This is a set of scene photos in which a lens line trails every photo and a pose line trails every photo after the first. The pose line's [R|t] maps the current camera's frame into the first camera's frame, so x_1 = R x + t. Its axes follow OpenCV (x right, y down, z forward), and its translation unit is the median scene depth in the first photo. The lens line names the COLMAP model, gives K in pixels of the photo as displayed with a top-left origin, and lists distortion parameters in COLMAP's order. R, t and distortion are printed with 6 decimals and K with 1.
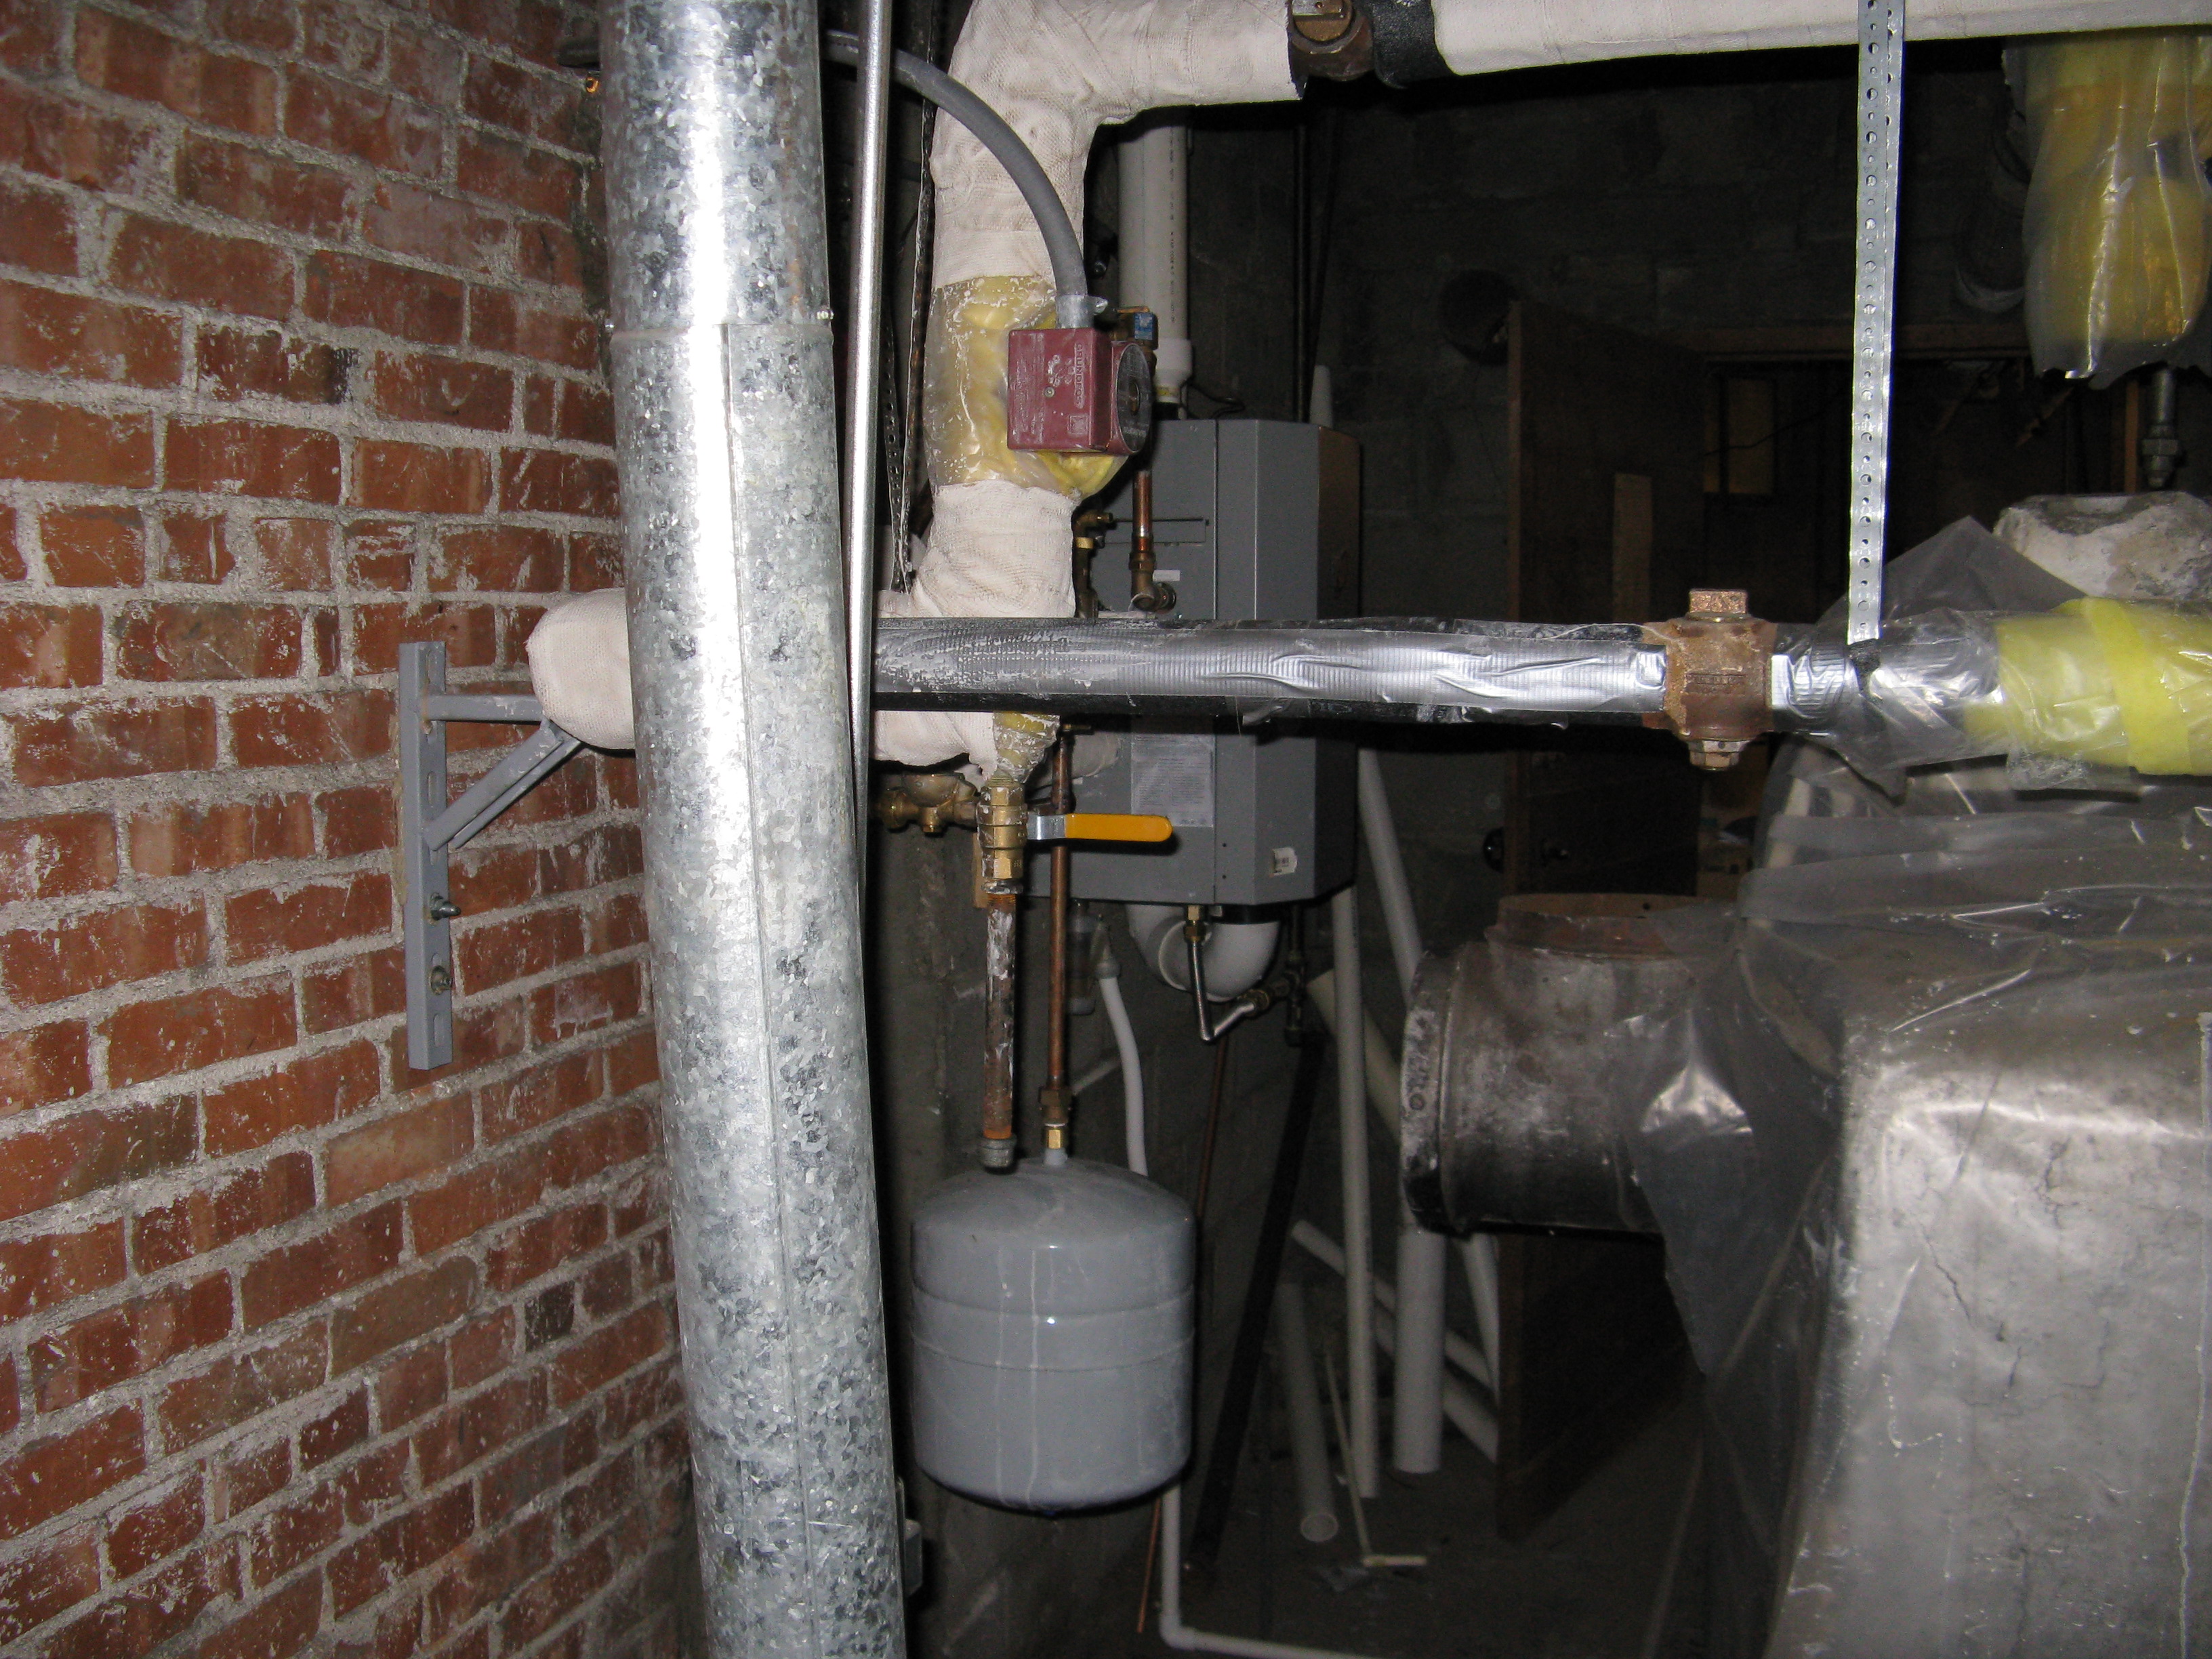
lens RADIAL K [[2240.1, 0, 1105.8], [0, 2240.1, 916.7], [0, 0, 1]] dist [-0.181702, 0.167394]
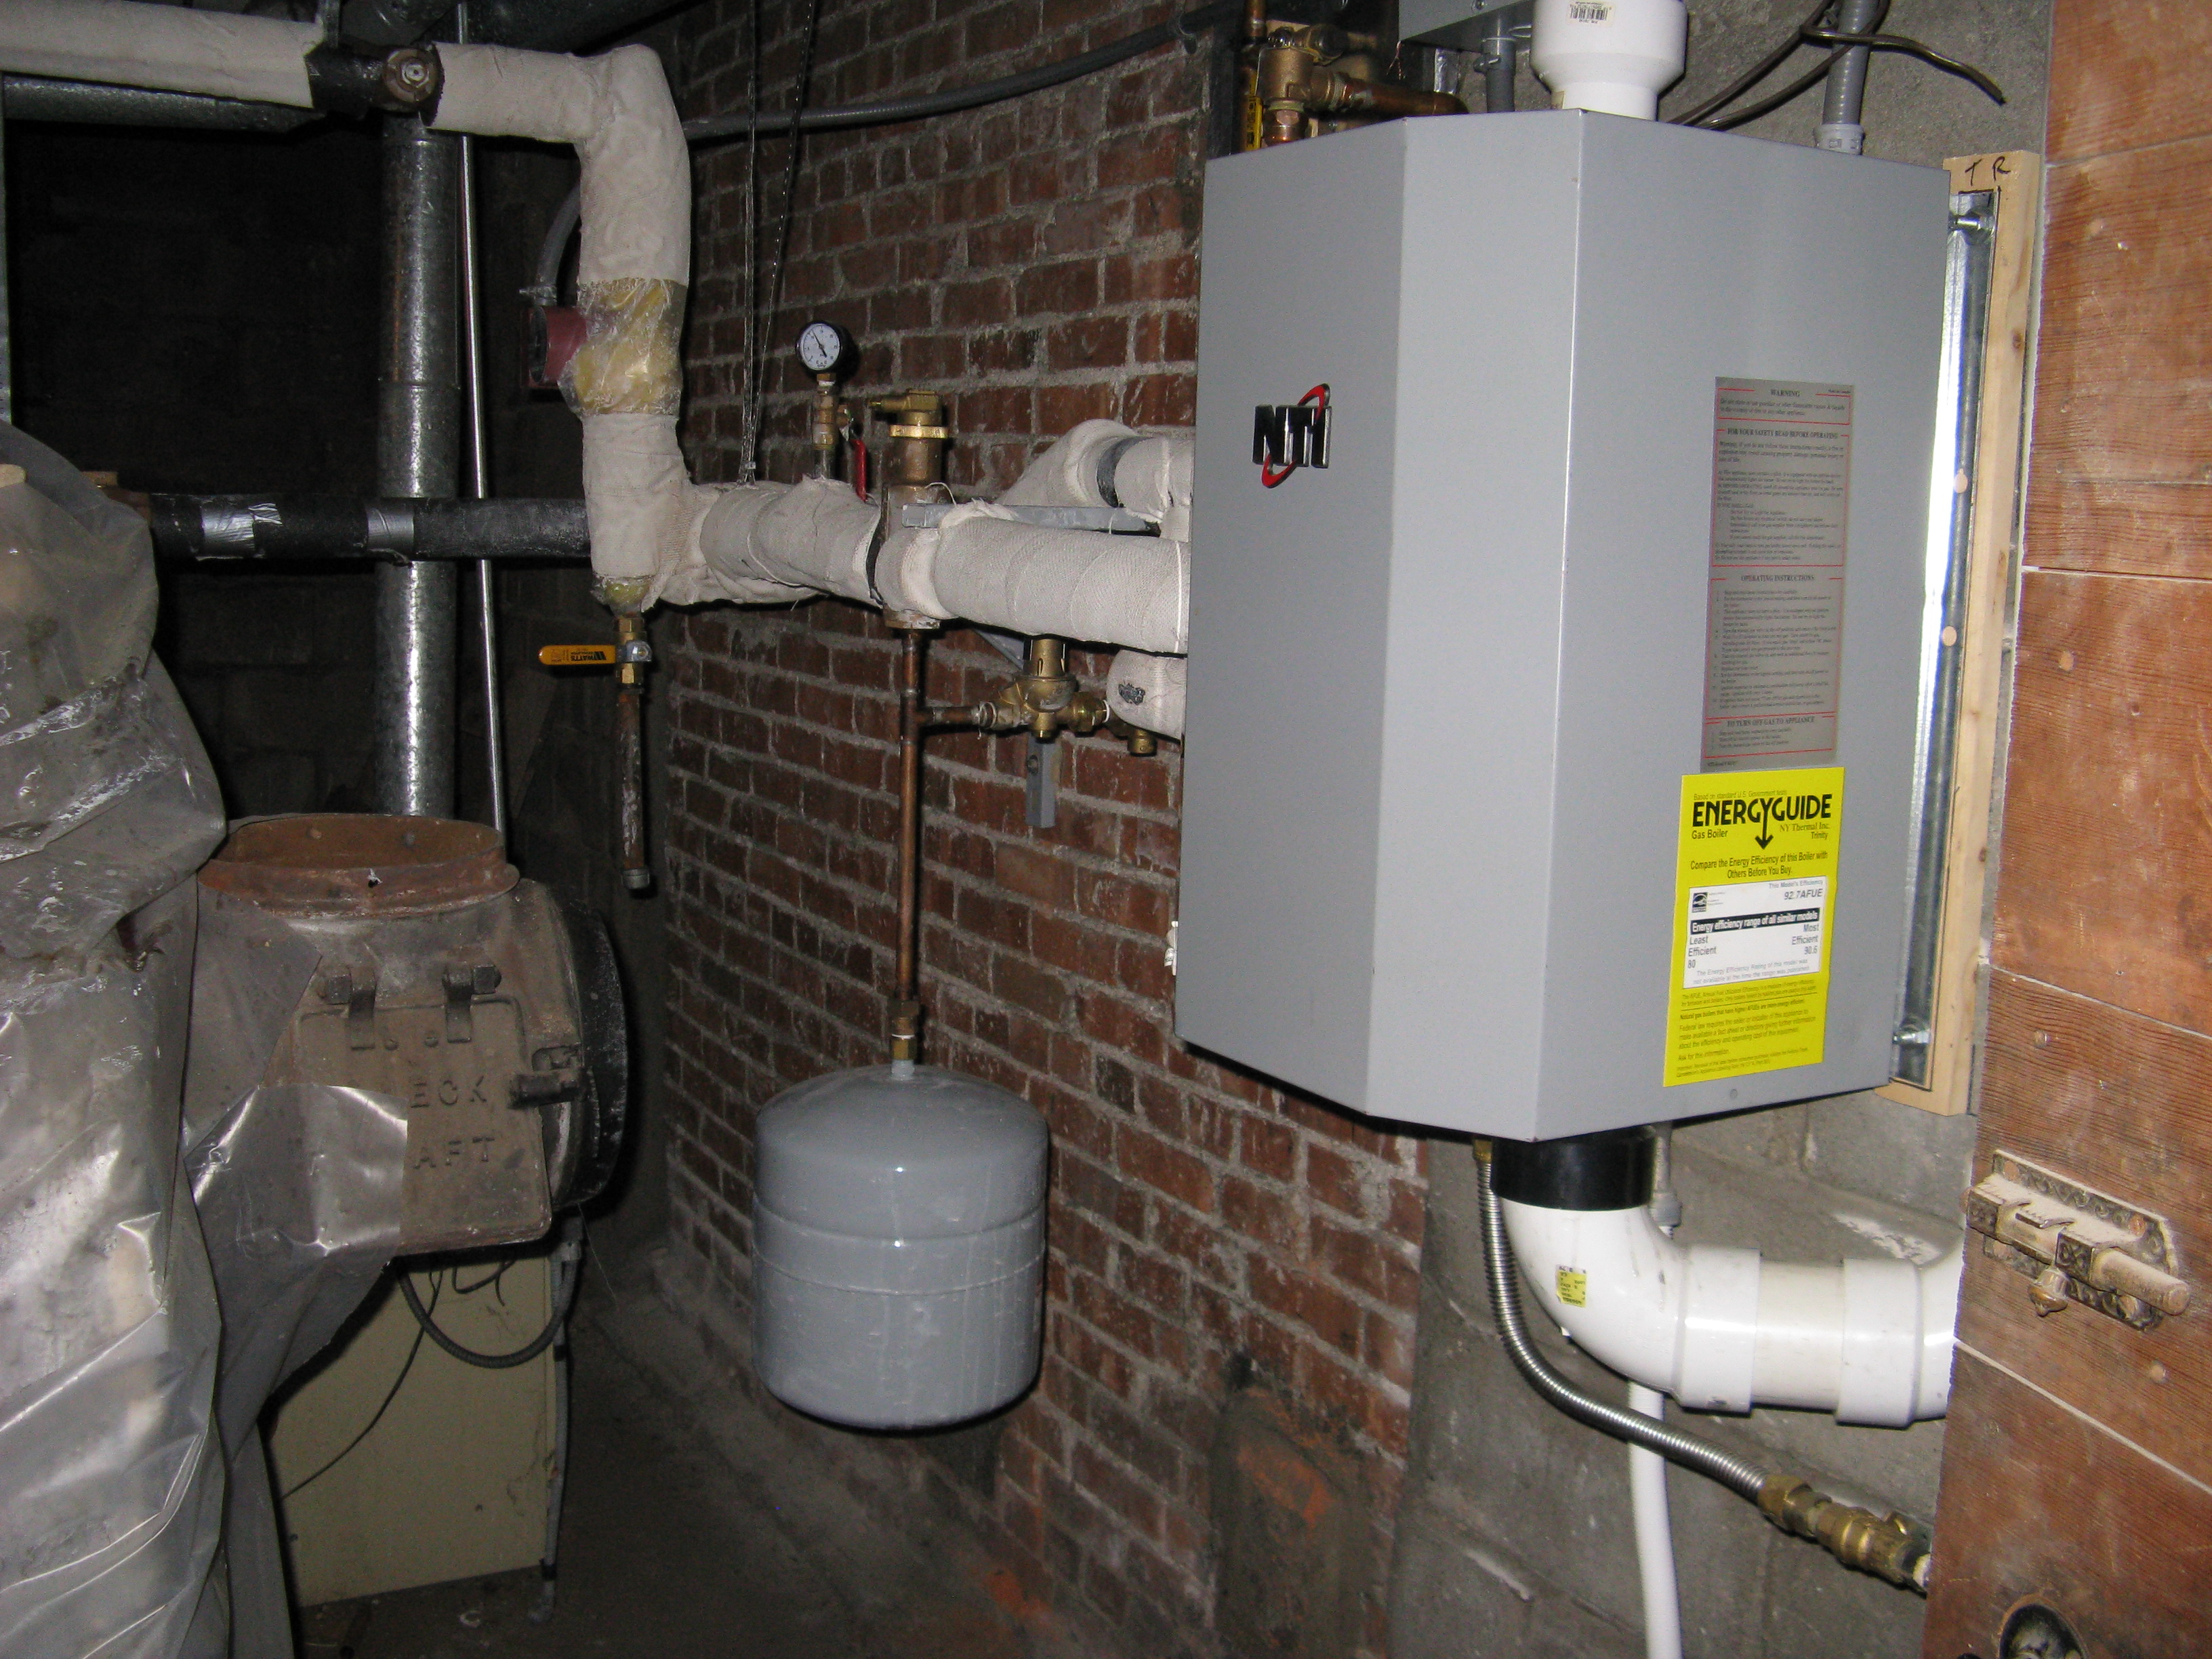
lens RADIAL K [[2250.3, 0, 1106.0], [0, 2250.3, 829.5], [0, 0, 1]] dist [-0.161143, 0.010040]
pose [[-0.655229, 0.089372, -0.750125, 0.805045], [-0.131064, 0.964470, 0.229392, -0.287046], [0.743974, 0.248618, -0.620235, 2.072201]]
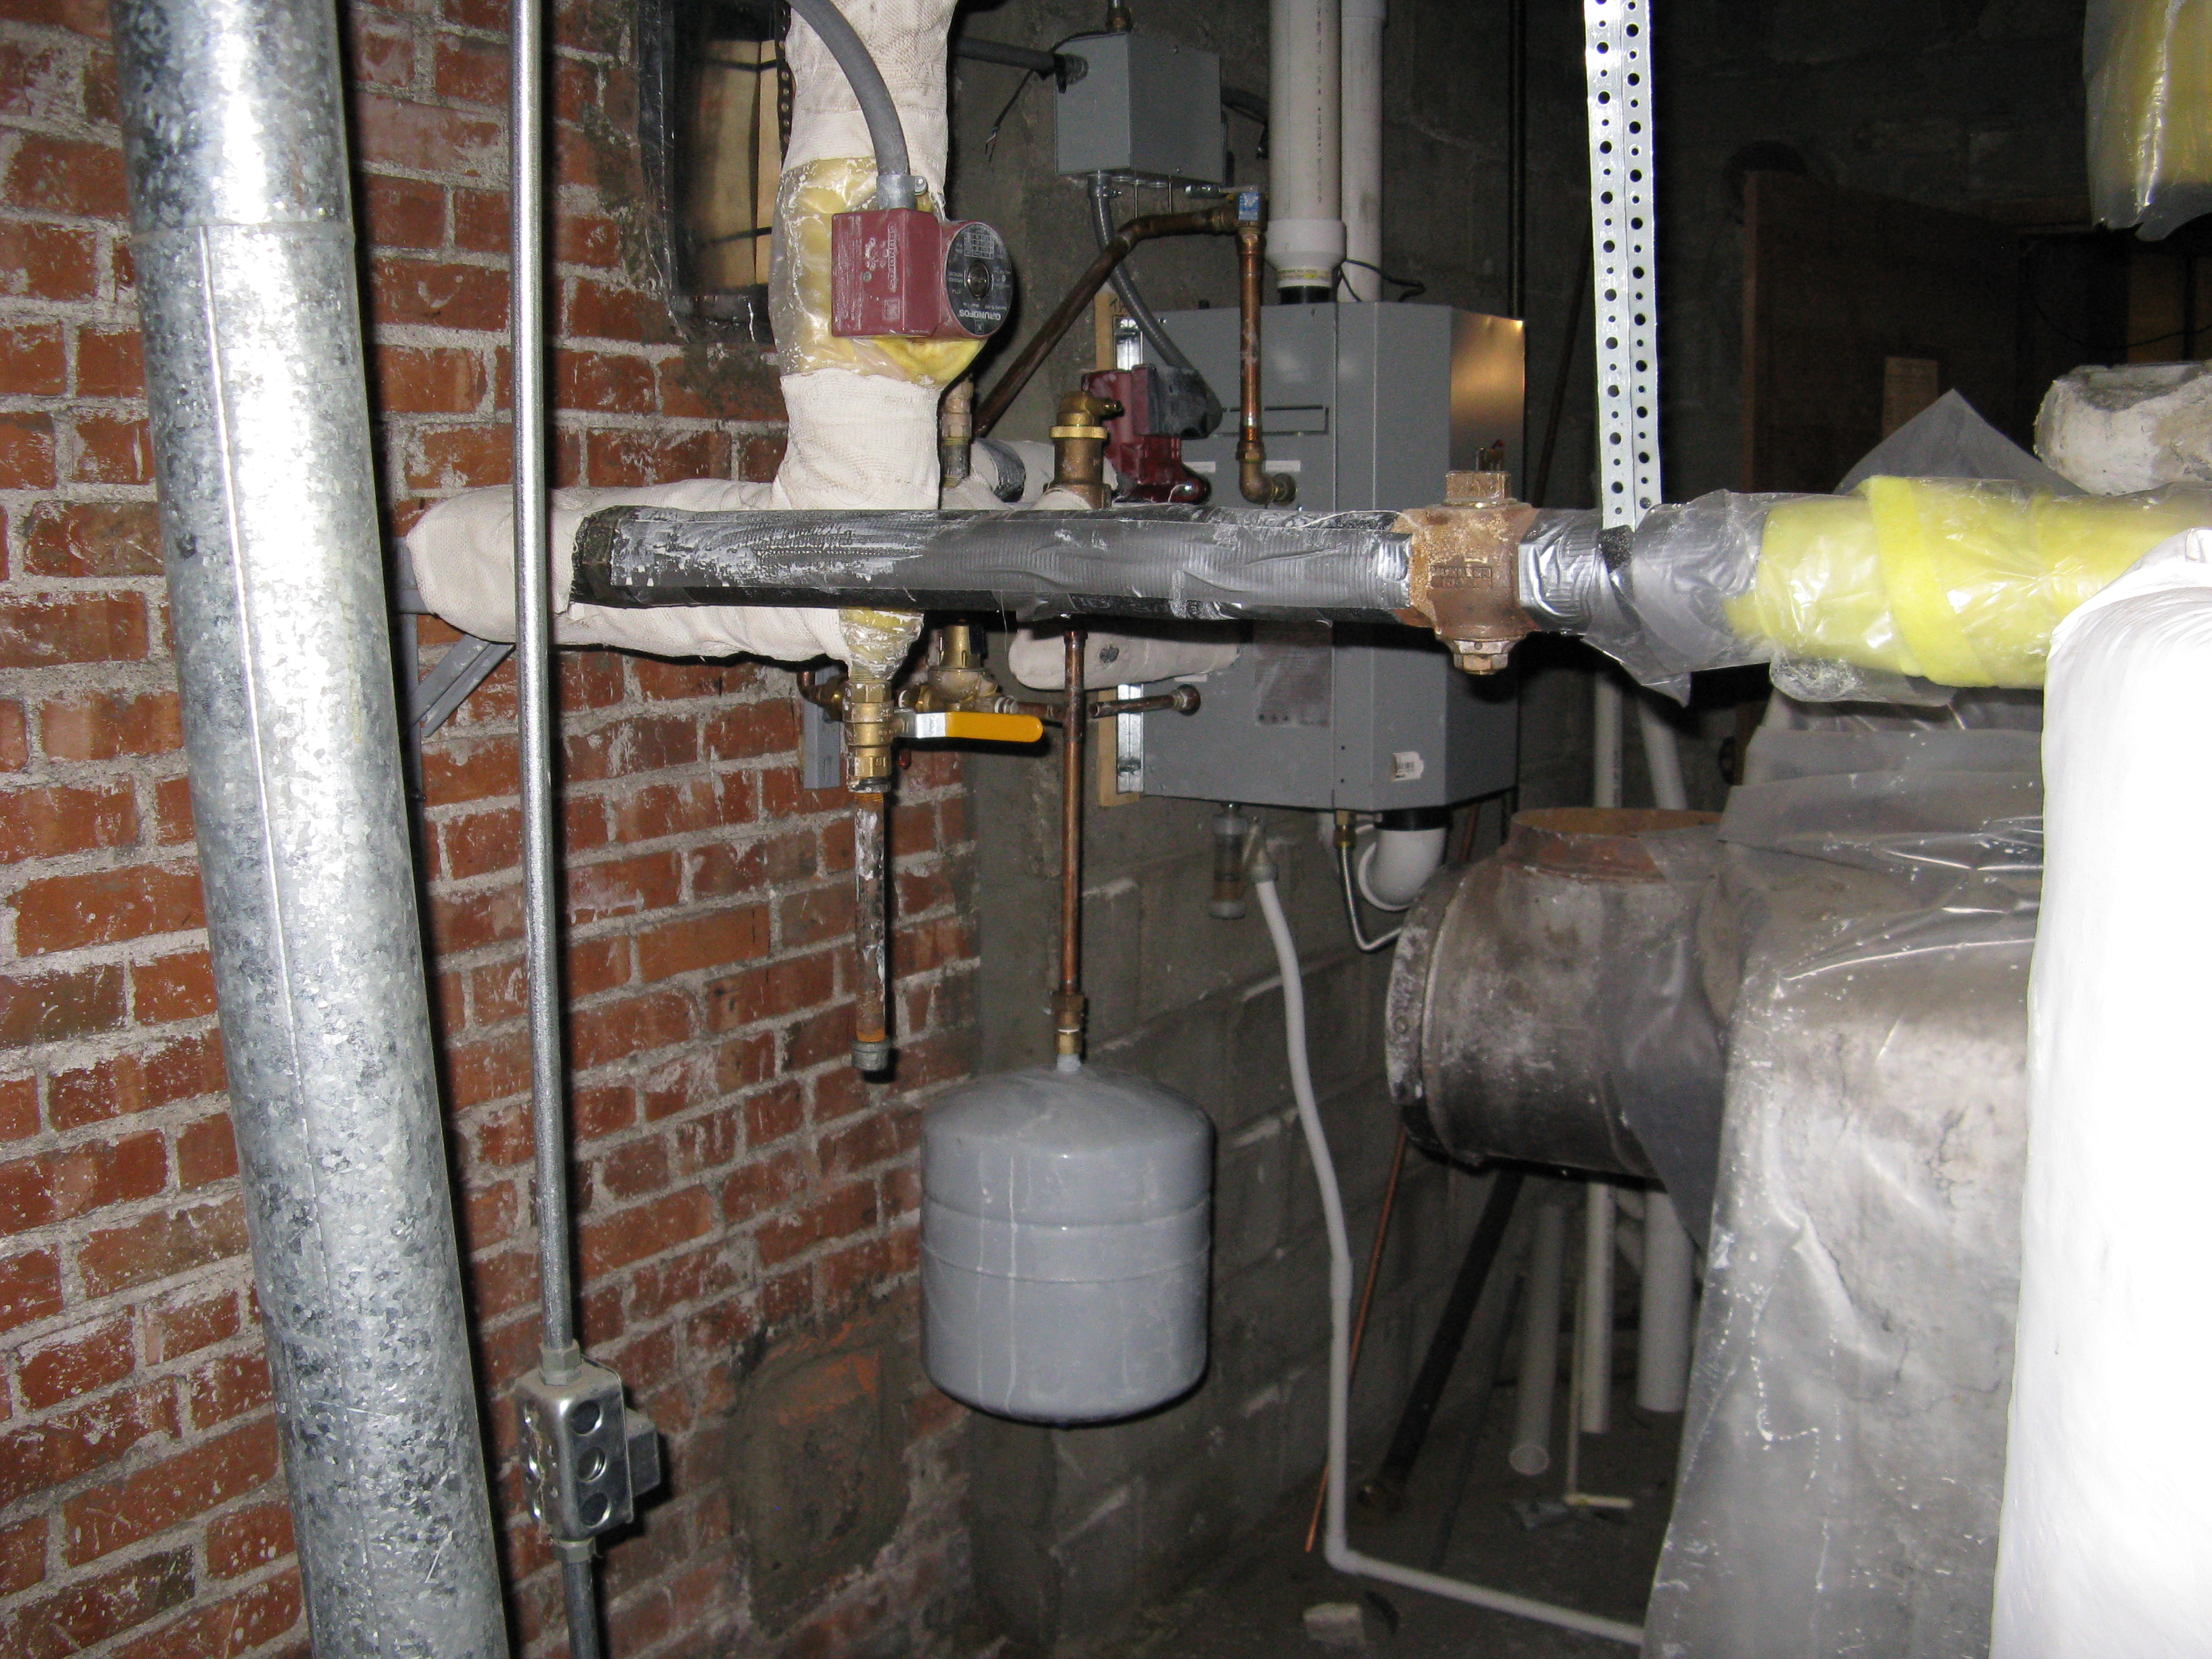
lens RADIAL K [[2235.3, 0, 1153.2], [0, 2235.3, 902.9], [0, 0, 1]] dist [-0.187557, 0.164923]
pose [[0.975410, 0.035314, -0.217551, 0.283216], [-0.026481, 0.998708, 0.043382, -0.007528], [0.218801, -0.036554, 0.975084, 0.074051]]
